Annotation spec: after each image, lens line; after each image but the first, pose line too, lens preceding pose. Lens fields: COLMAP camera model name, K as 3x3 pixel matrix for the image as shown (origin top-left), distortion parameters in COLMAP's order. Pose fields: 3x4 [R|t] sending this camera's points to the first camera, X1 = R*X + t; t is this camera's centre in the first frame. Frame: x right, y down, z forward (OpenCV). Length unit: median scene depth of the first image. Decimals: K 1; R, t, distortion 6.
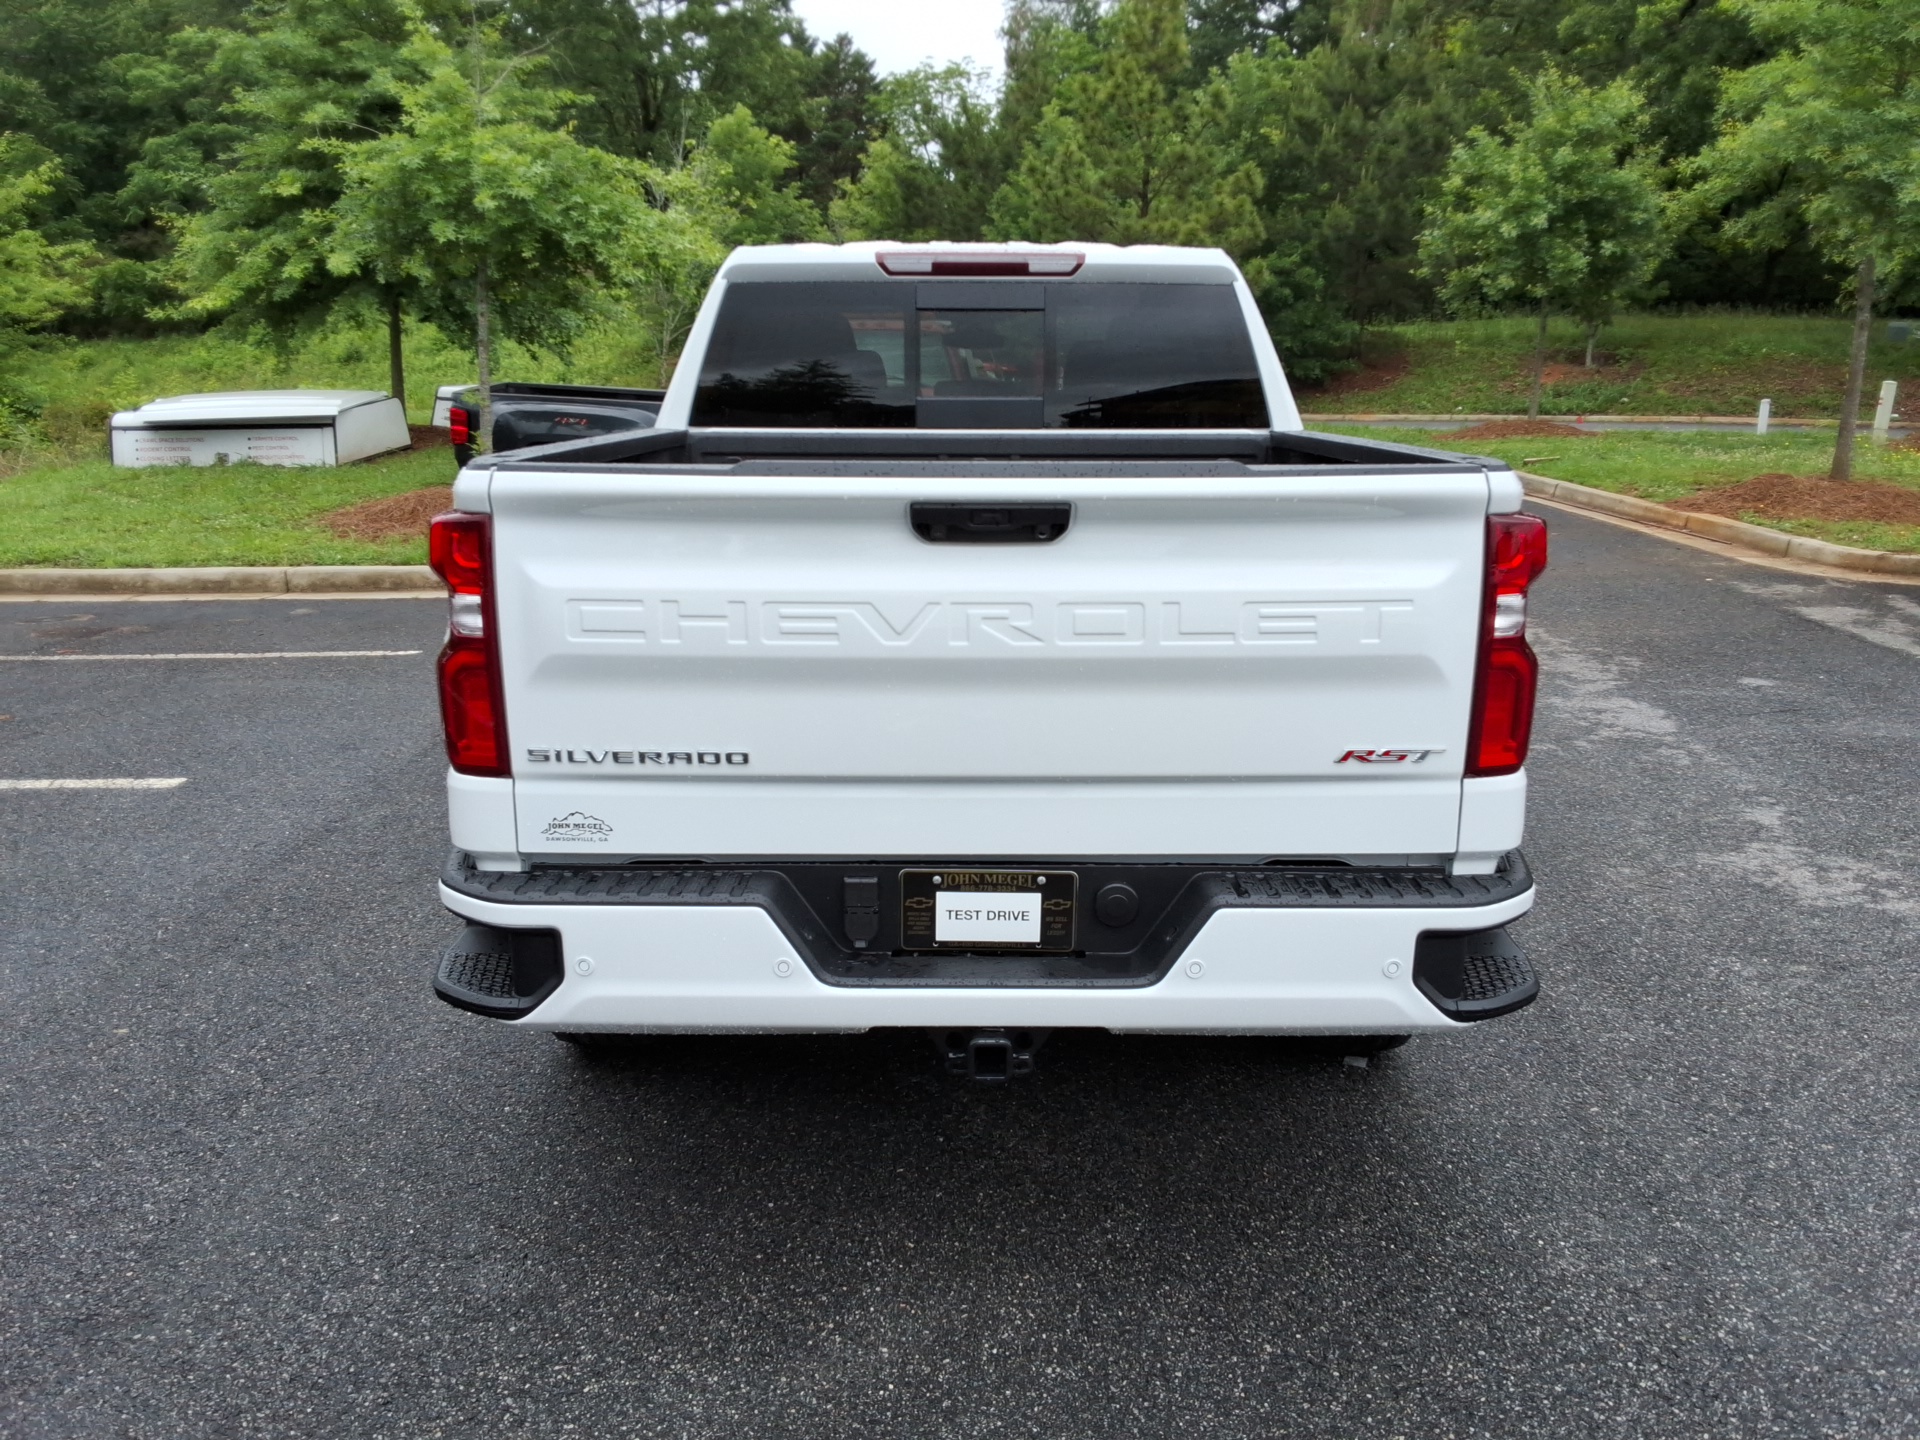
lens RADIAL K [[1544.7, 0, 977.1], [0, 1544.7, 717.1], [0, 0, 1]] dist [0.107283, -0.158063]
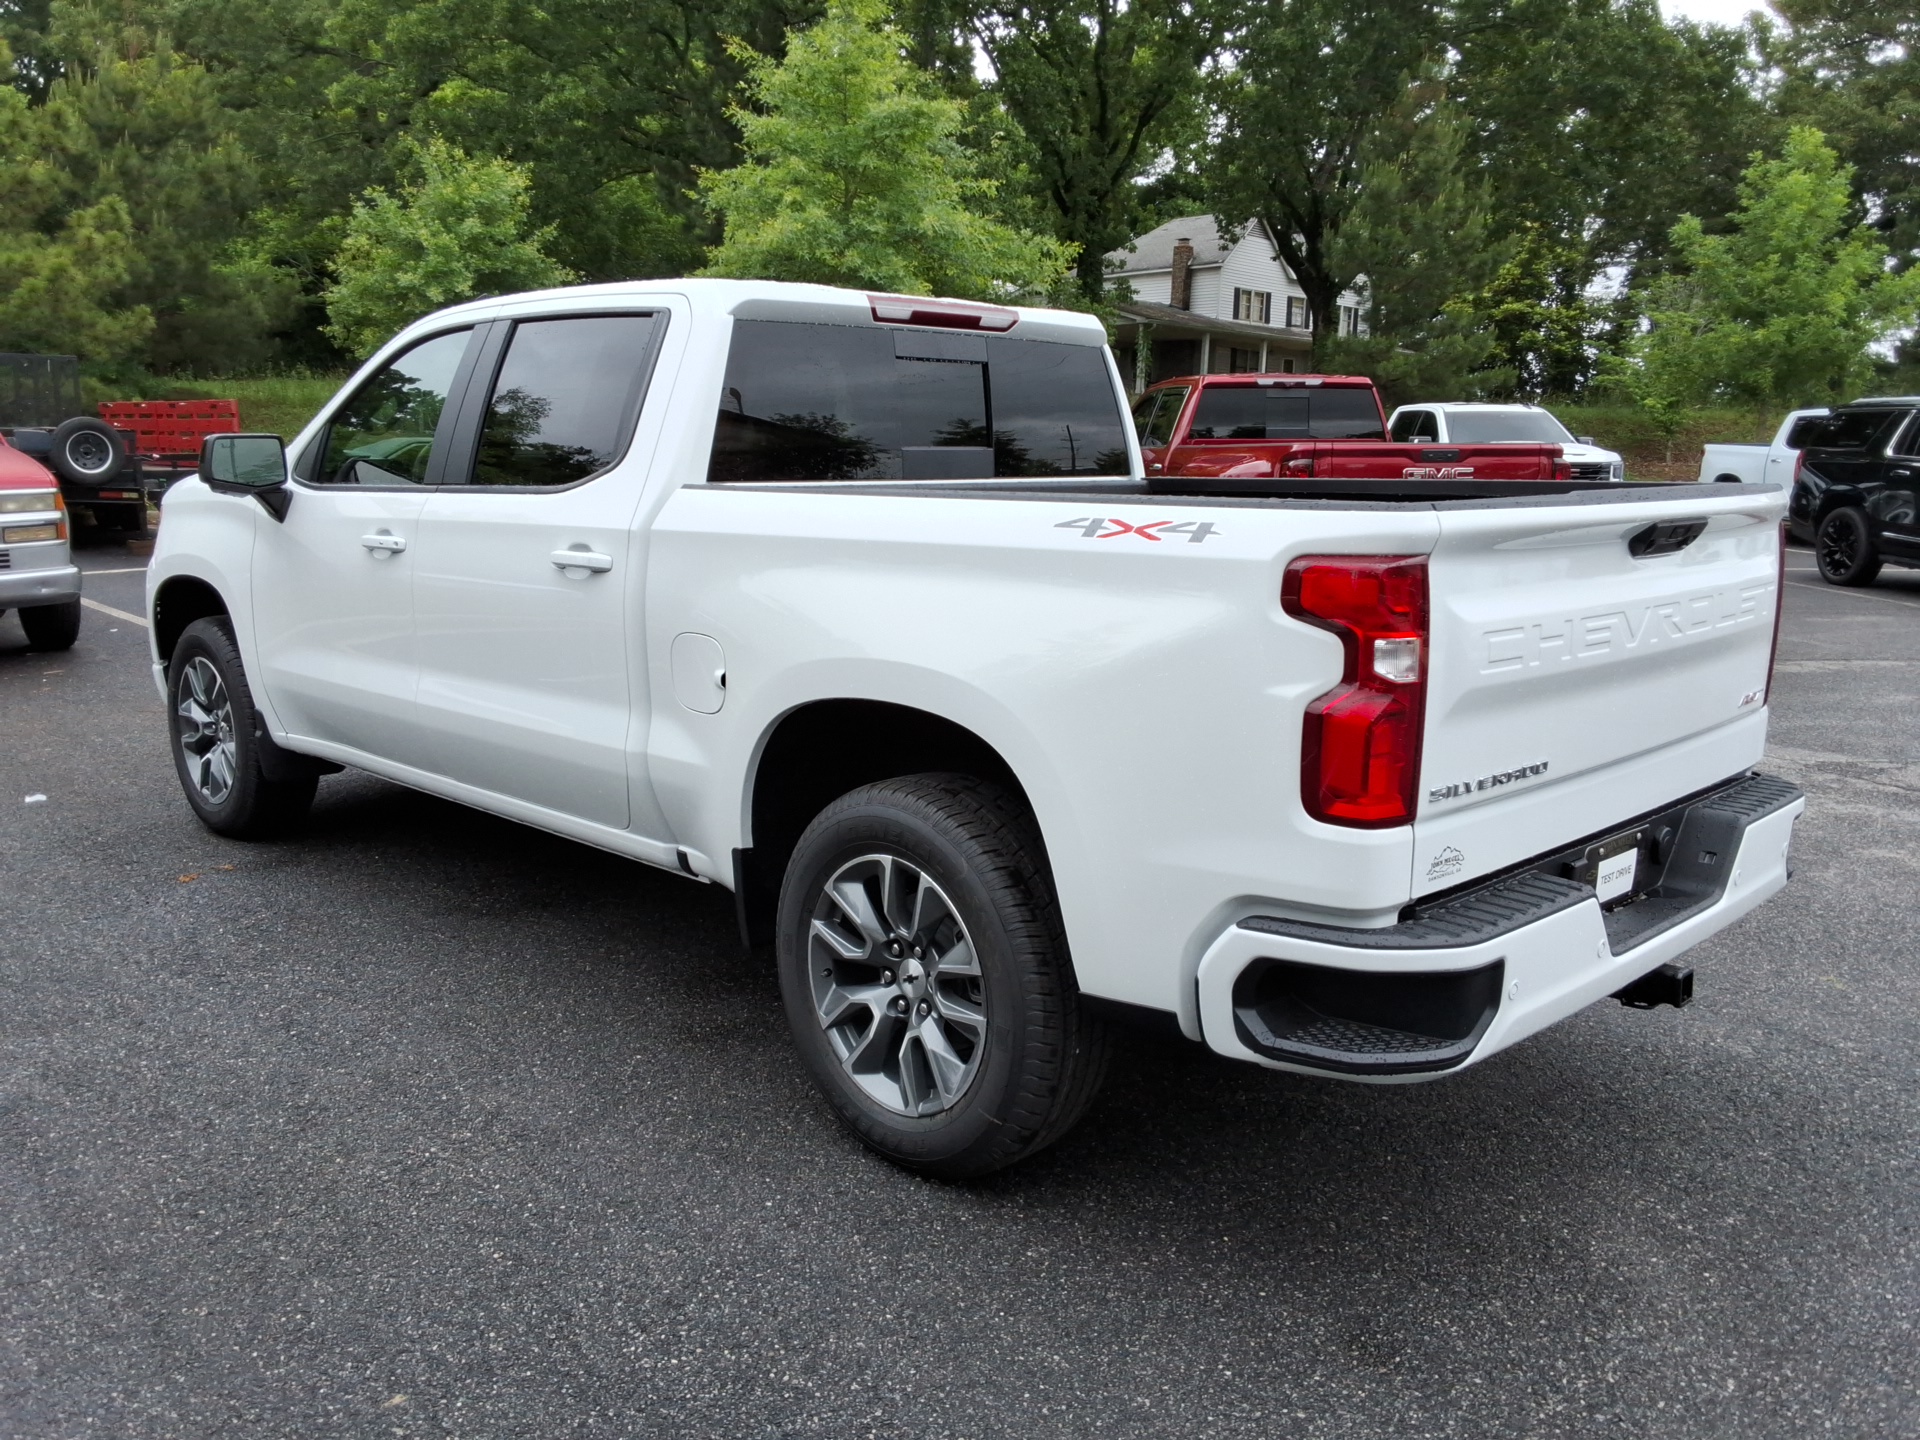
lens RADIAL K [[1544.7, 0, 990.0], [0, 1544.7, 711.9], [0, 0, 1]] dist [0.107283, -0.158063]
pose [[0.704125, -0.121598, 0.699587, -0.582205], [0.151550, 0.988262, 0.019241, -0.044837], [-0.693715, 0.092474, 0.714289, 0.239922]]
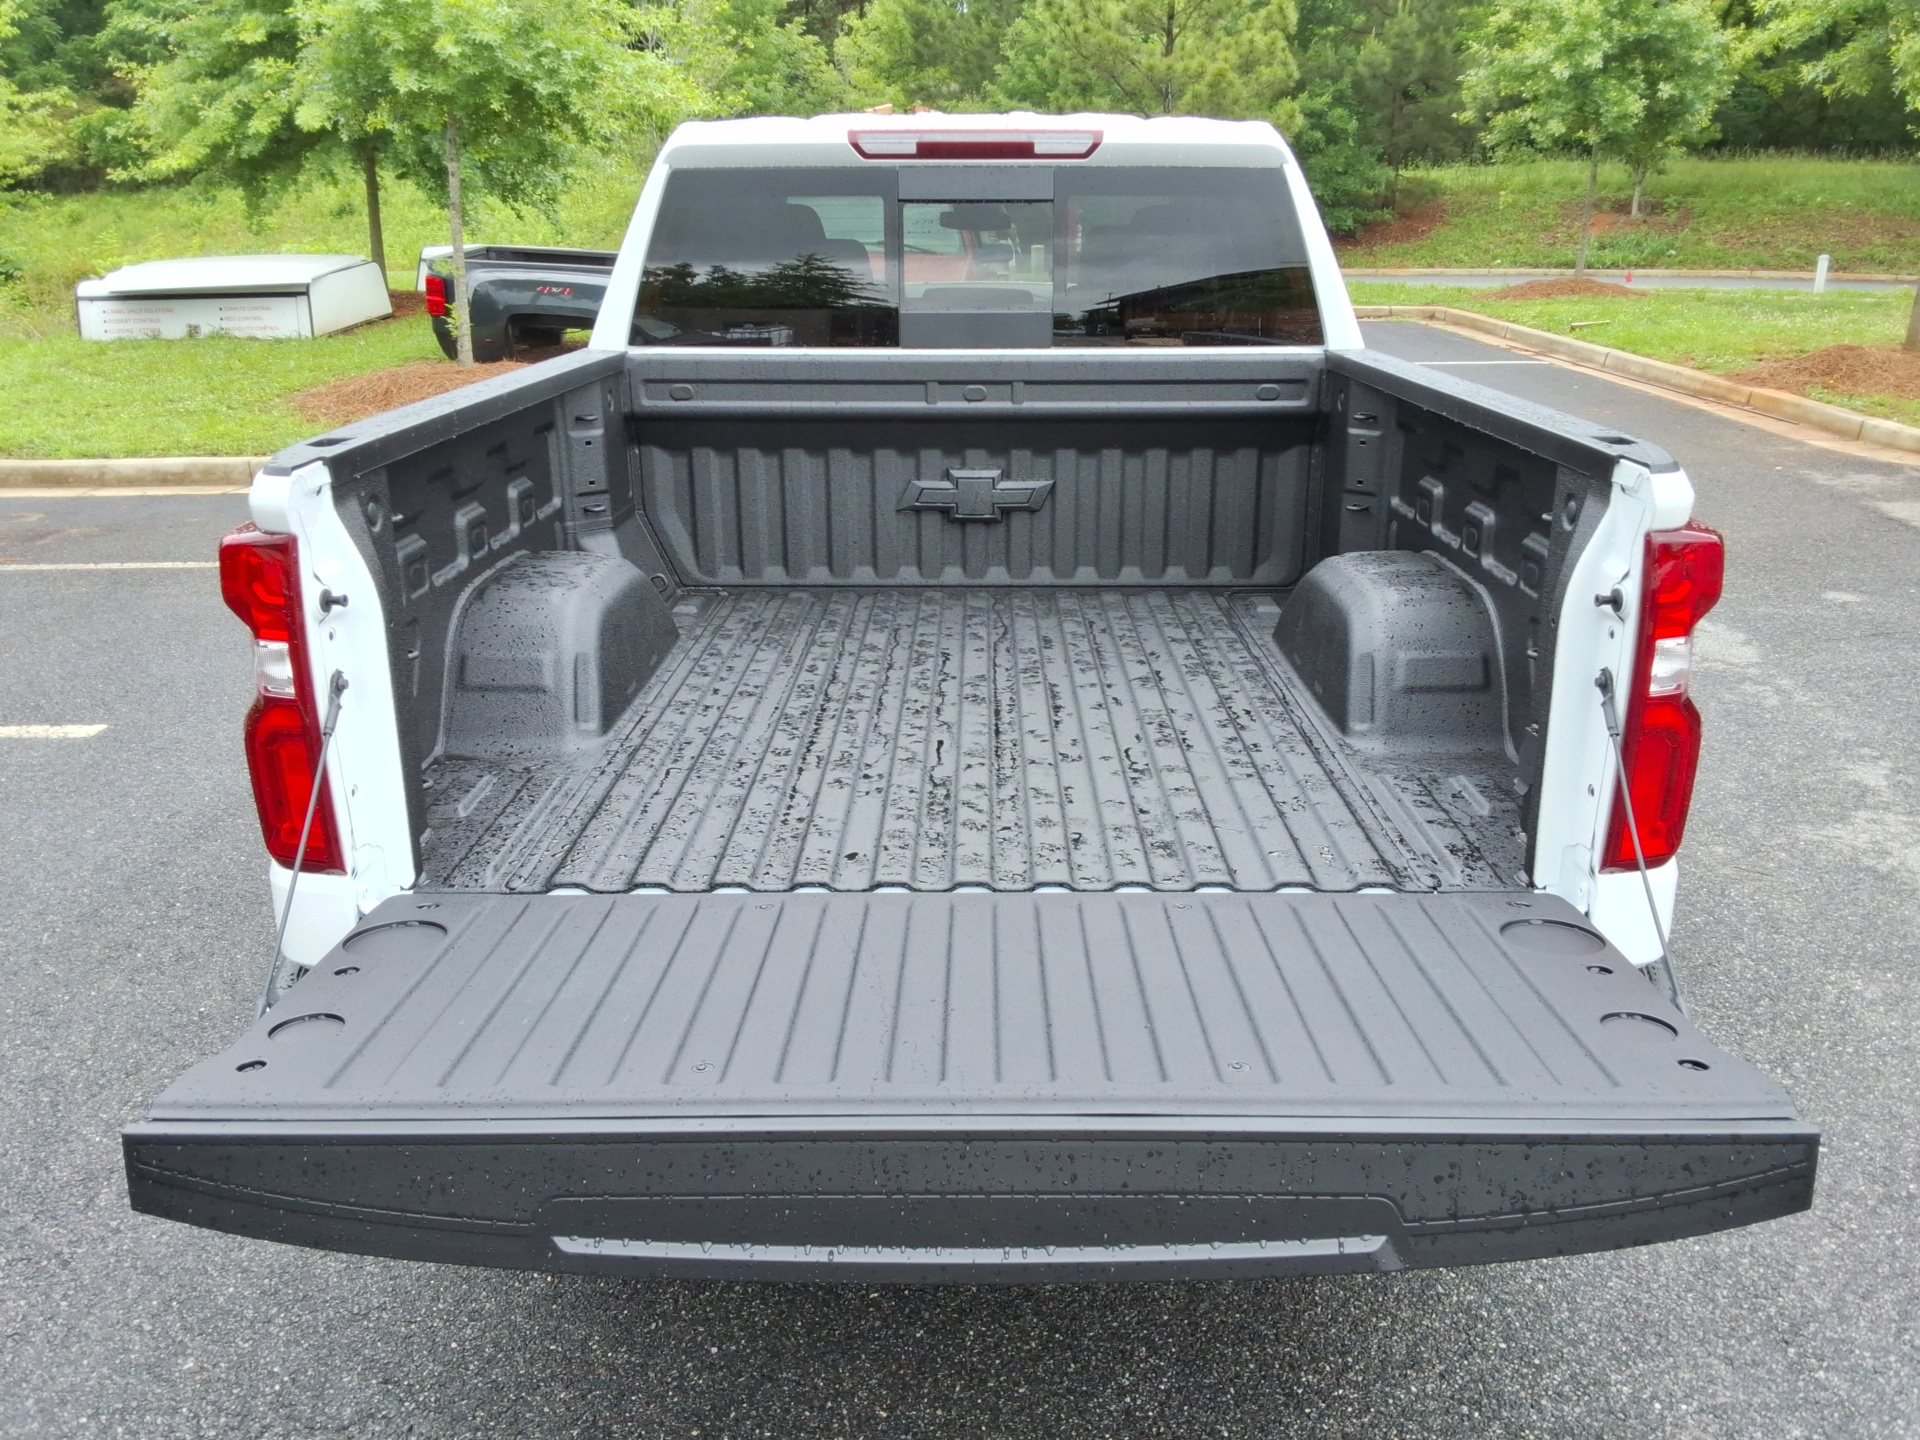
lens RADIAL K [[1544.7, 0, 983.3], [0, 1544.7, 730.1], [0, 0, 1]] dist [0.107283, -0.158063]
pose [[0.999966, -0.003259, -0.007573, 0.009570], [0.003984, 0.995198, 0.097799, -0.053864], [0.007217, -0.097825, 0.995177, 0.124889]]
